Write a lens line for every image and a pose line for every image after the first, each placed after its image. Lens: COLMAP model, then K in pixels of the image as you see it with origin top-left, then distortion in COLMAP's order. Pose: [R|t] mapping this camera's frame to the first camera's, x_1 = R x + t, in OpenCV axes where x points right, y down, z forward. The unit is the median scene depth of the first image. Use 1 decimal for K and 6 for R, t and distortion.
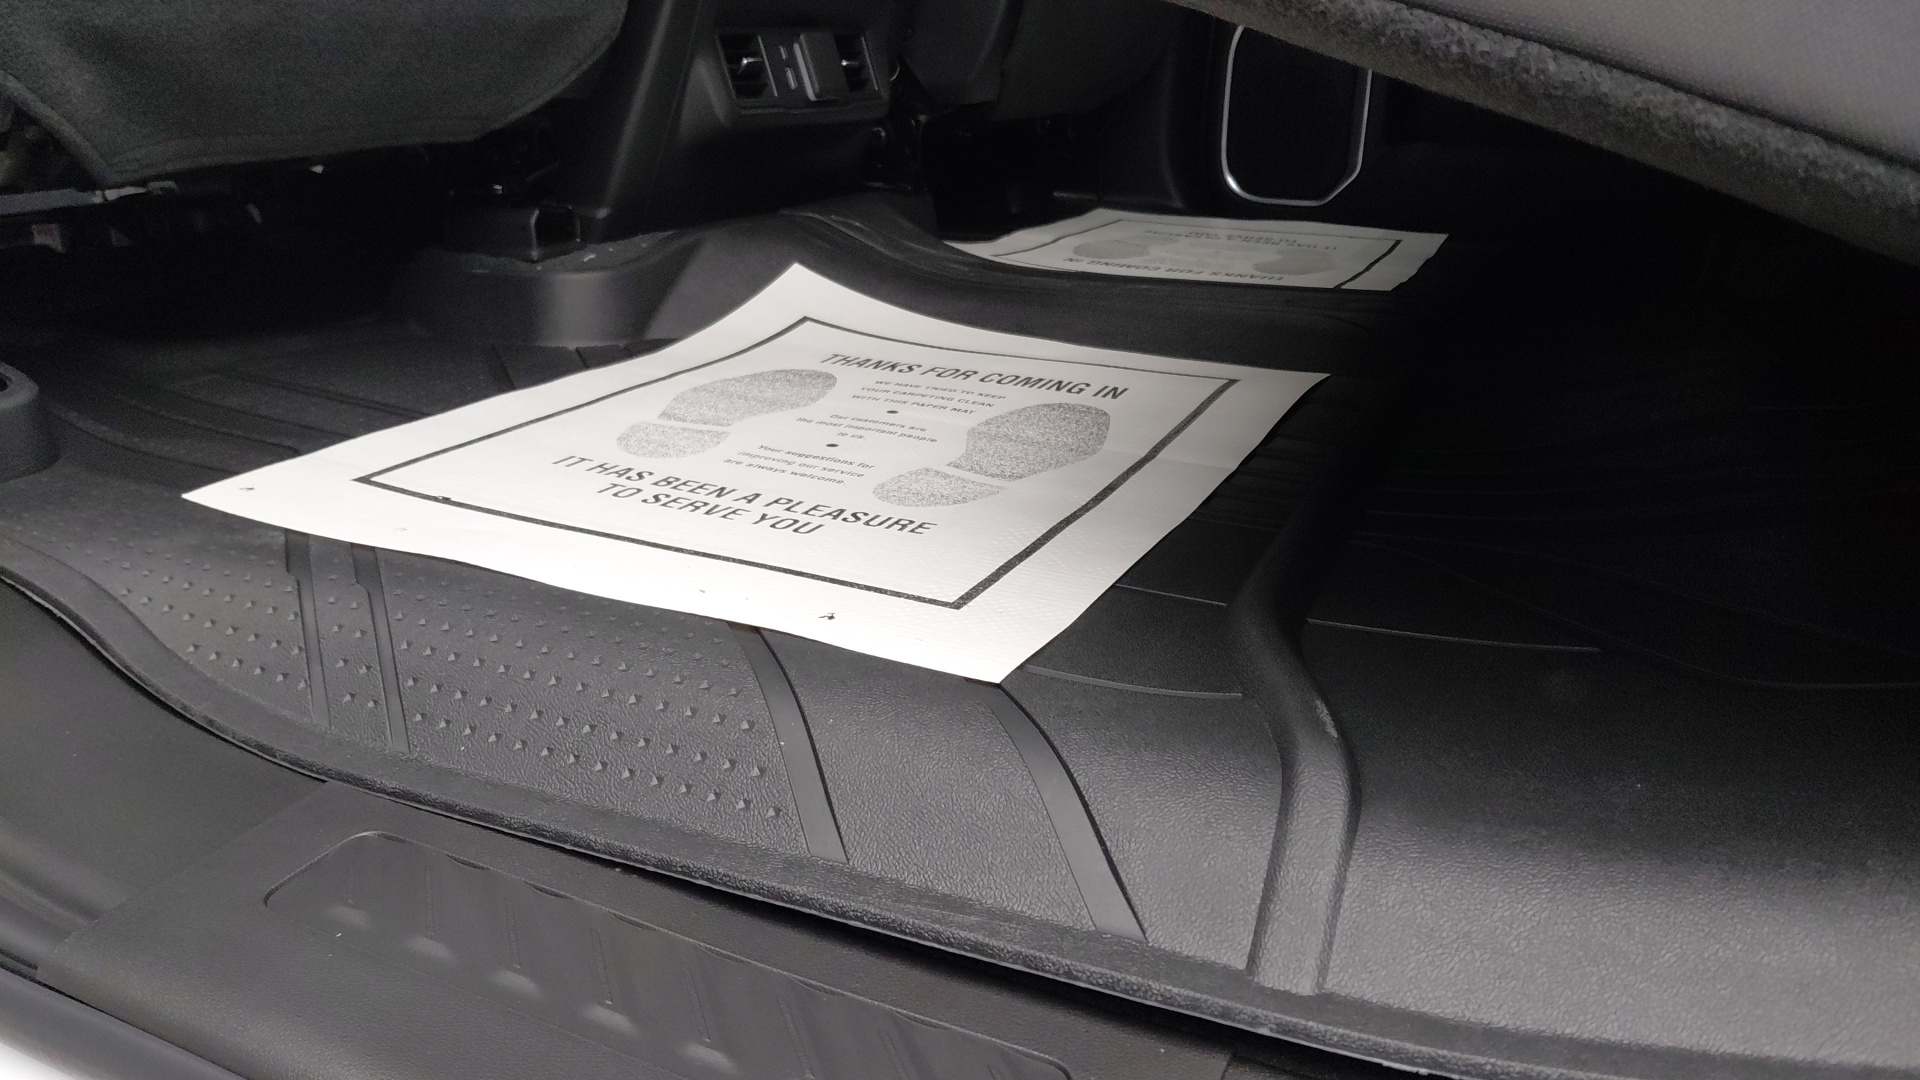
lens RADIAL K [[1413.5, 0, 960.0], [0, 1413.5, 540.0], [0, 0, 1]] dist [0.030952, -0.059310]
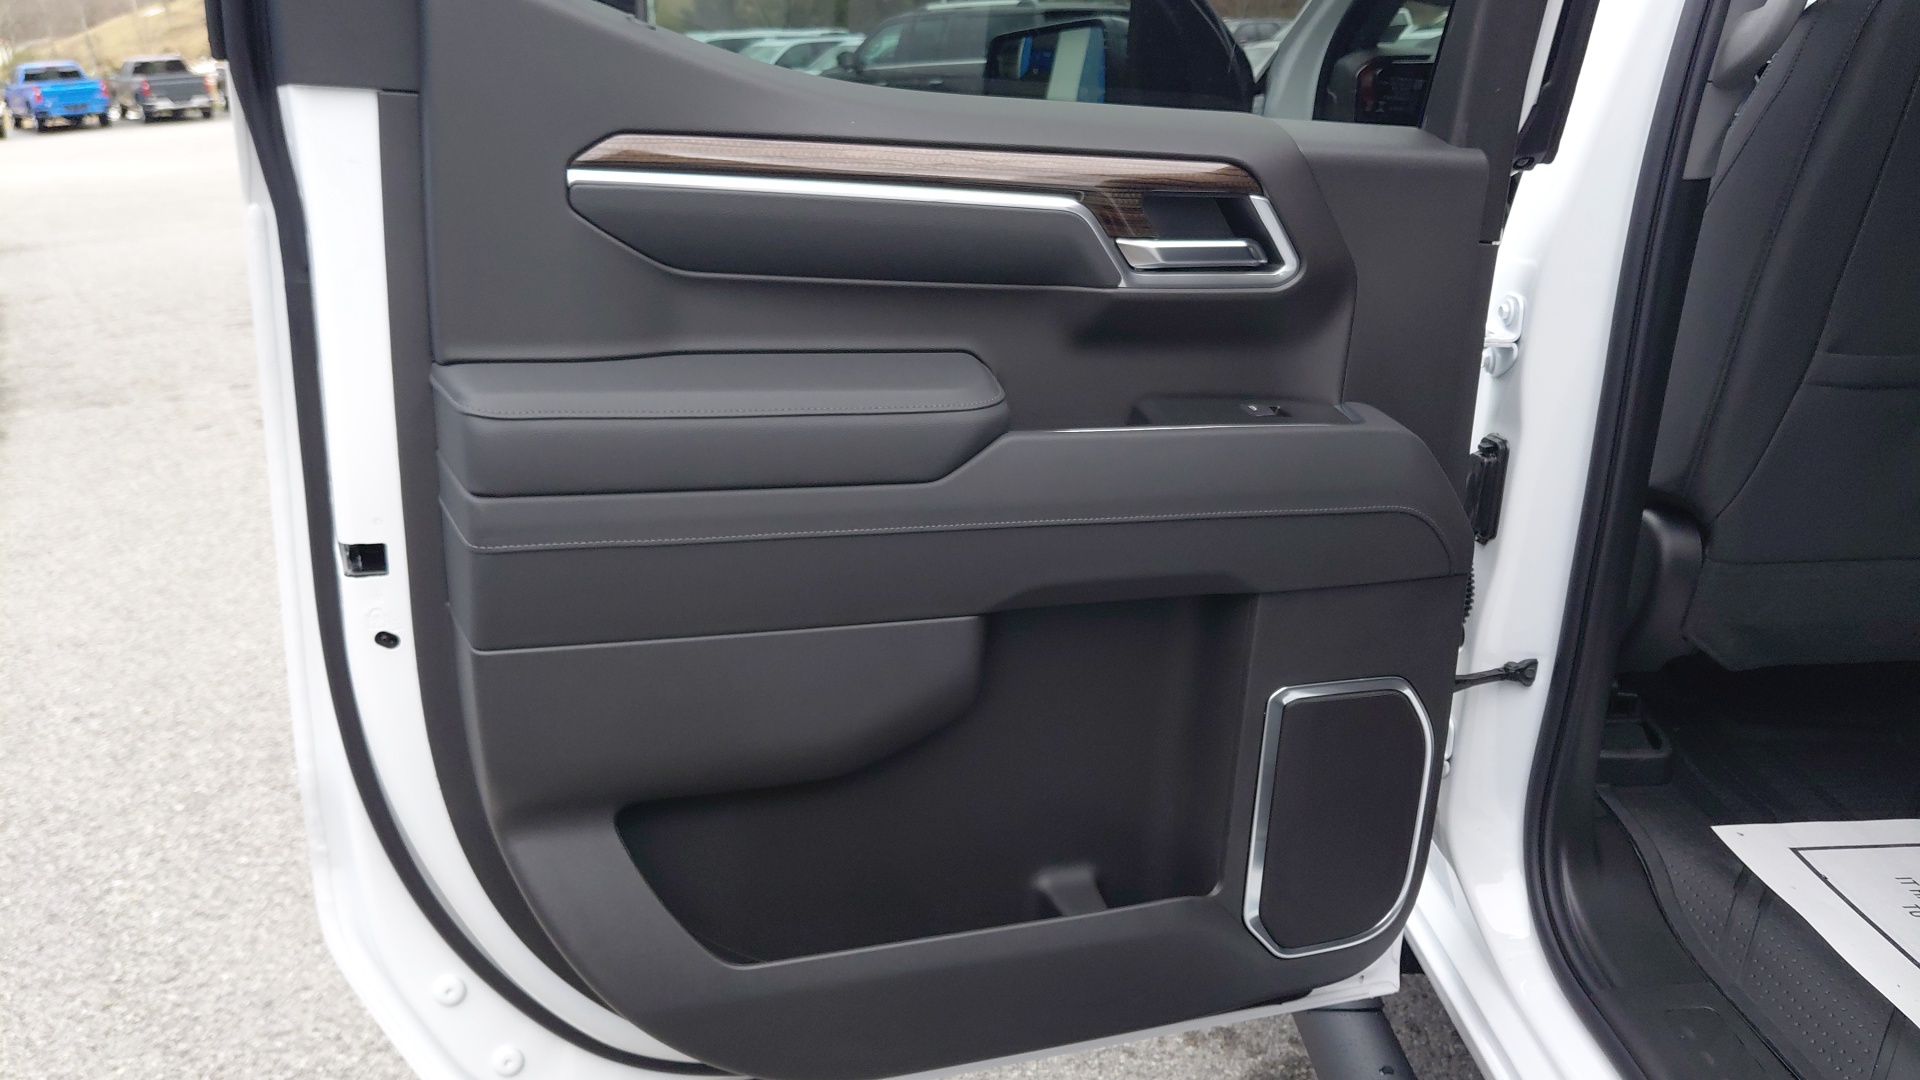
lens RADIAL K [[1413.5, 0, 960.0], [0, 1413.5, 540.0], [0, 0, 1]] dist [0.030952, -0.059310]
pose [[0.452411, 0.253415, -0.855047, 0.854191], [-0.277122, 0.951260, 0.135303, -0.513703], [0.847660, 0.175740, 0.500588, -1.441261]]
